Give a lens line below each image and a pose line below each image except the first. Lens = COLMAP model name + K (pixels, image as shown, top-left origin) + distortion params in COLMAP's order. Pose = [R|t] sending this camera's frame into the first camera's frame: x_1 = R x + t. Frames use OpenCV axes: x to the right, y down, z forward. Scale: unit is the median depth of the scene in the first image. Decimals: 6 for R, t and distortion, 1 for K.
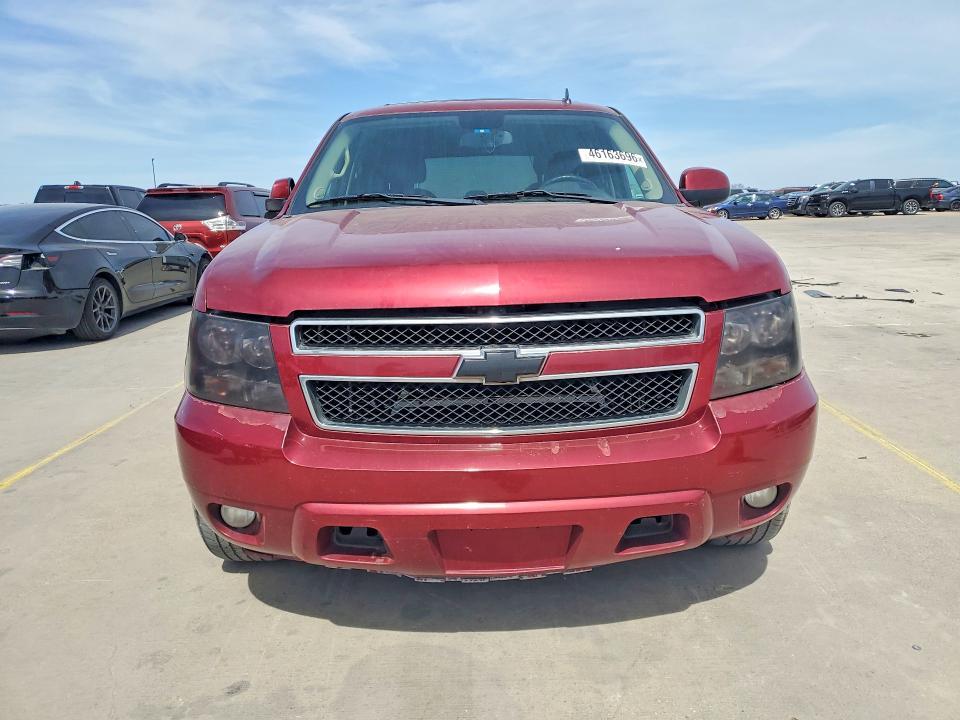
lens RADIAL K [[814.4, 0, 480.0], [0, 814.4, 360.0], [0, 0, 1]] dist [0.008945, 0.007180]
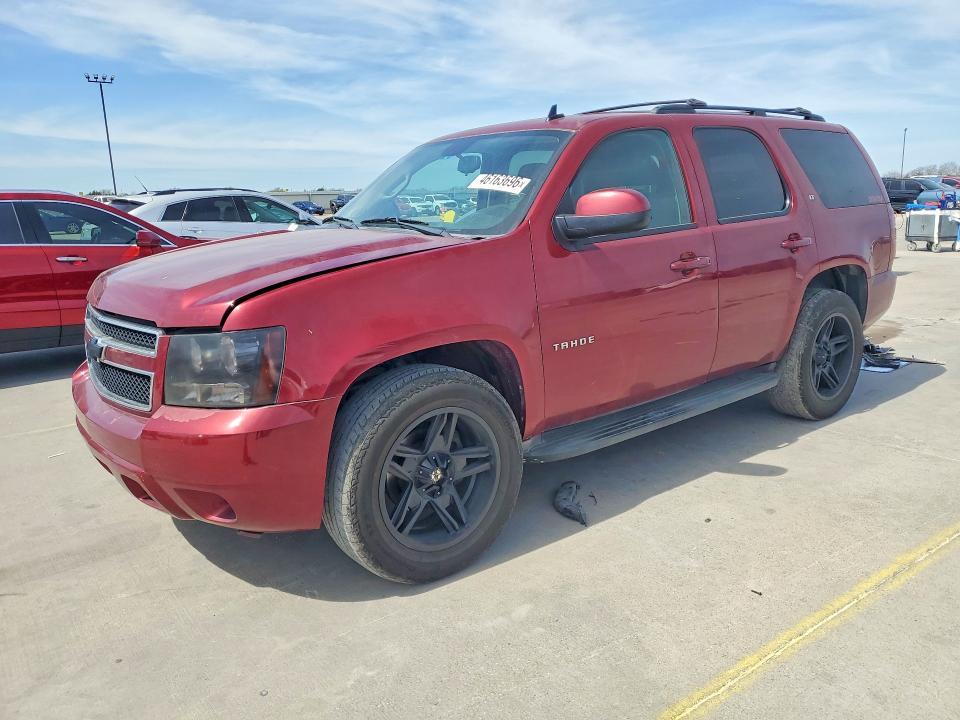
lens RADIAL K [[814.4, 0, 480.0], [0, 814.4, 360.0], [0, 0, 1]] dist [0.008945, 0.007180]
pose [[0.547035, 0.166646, -0.820354, 1.271141], [-0.132067, 0.984893, 0.112004, -0.180879], [0.826626, 0.047072, 0.560780, 0.559658]]
